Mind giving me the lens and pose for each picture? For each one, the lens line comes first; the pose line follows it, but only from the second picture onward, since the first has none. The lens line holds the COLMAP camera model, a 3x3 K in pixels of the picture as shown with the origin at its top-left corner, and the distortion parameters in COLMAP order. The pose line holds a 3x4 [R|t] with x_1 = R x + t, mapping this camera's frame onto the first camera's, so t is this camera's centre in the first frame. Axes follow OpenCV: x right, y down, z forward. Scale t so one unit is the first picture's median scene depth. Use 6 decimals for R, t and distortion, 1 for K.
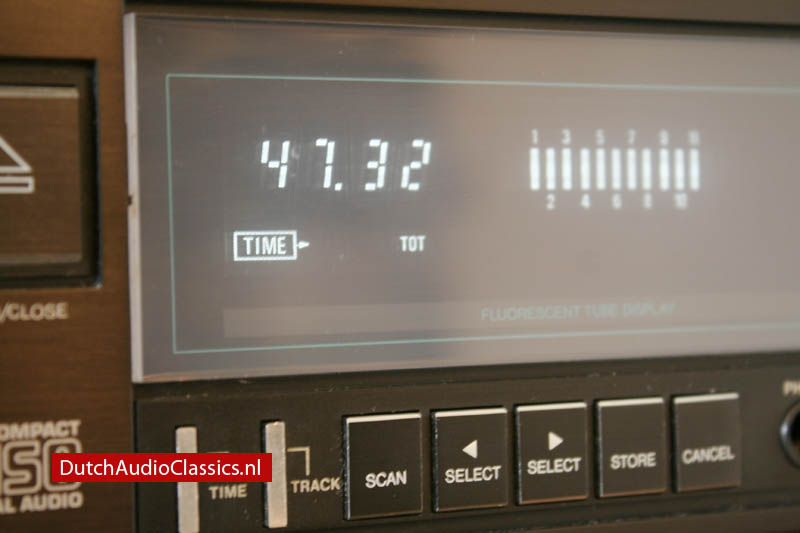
lens RADIAL K [[1865.7, 0, 390.8], [0, 1865.7, 295.8], [0, 0, 1]] dist [0.065726, 0.000000]
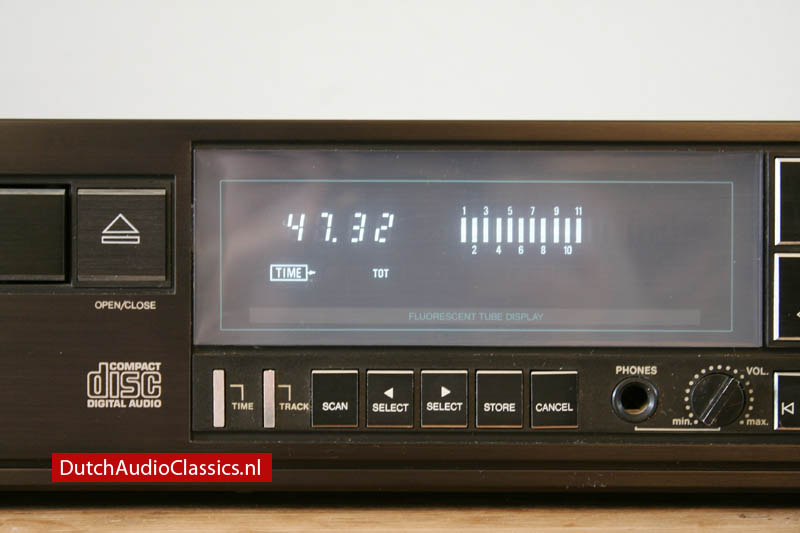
lens RADIAL K [[1865.7, 0, 396.1], [0, 1865.7, 249.5], [0, 0, 1]] dist [0.065726, 0.000000]
pose [[0.895183, 0.025088, -0.444993, 0.799857], [-0.031086, 0.999498, -0.006186, -0.040011], [0.444614, 0.019371, 0.895513, -0.545463]]
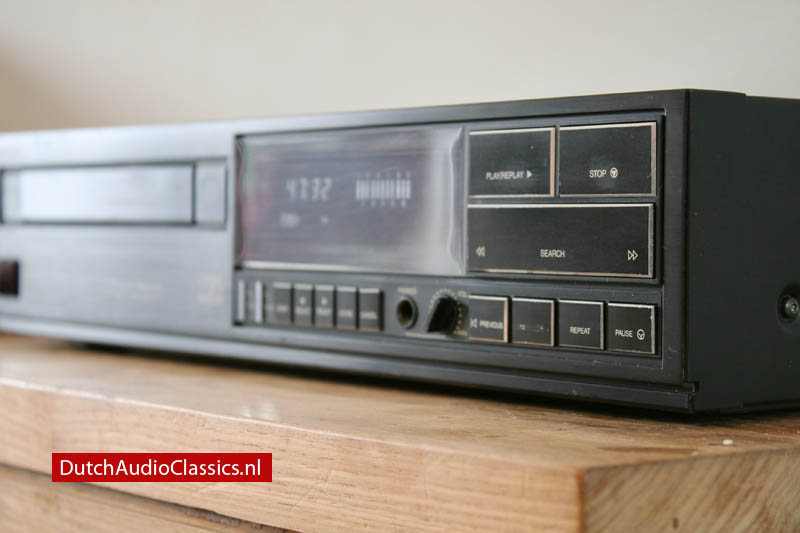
lens RADIAL K [[1865.7, 0, 400.0], [0, 1865.7, 268.9], [0, 0, 1]] dist [0.065726, 0.000000]
pose [[0.195076, 0.051854, -0.979416, 2.516086], [-0.025292, 0.998535, 0.047829, -0.085810], [0.980462, 0.015441, 0.196102, 0.612148]]
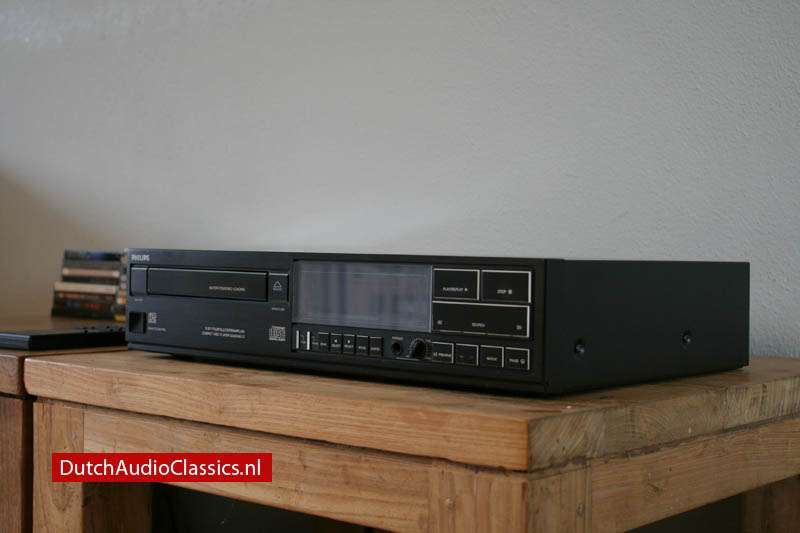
lens RADIAL K [[1230.8, 0, 403.0], [0, 1230.8, 264.3], [0, 0, 1]] dist [-0.027226, 0.000000]
pose [[0.406411, 0.043467, -0.912656, 3.301681], [-0.043340, 0.998660, 0.028264, -0.244517], [0.912662, 0.028068, 0.407750, -0.282739]]
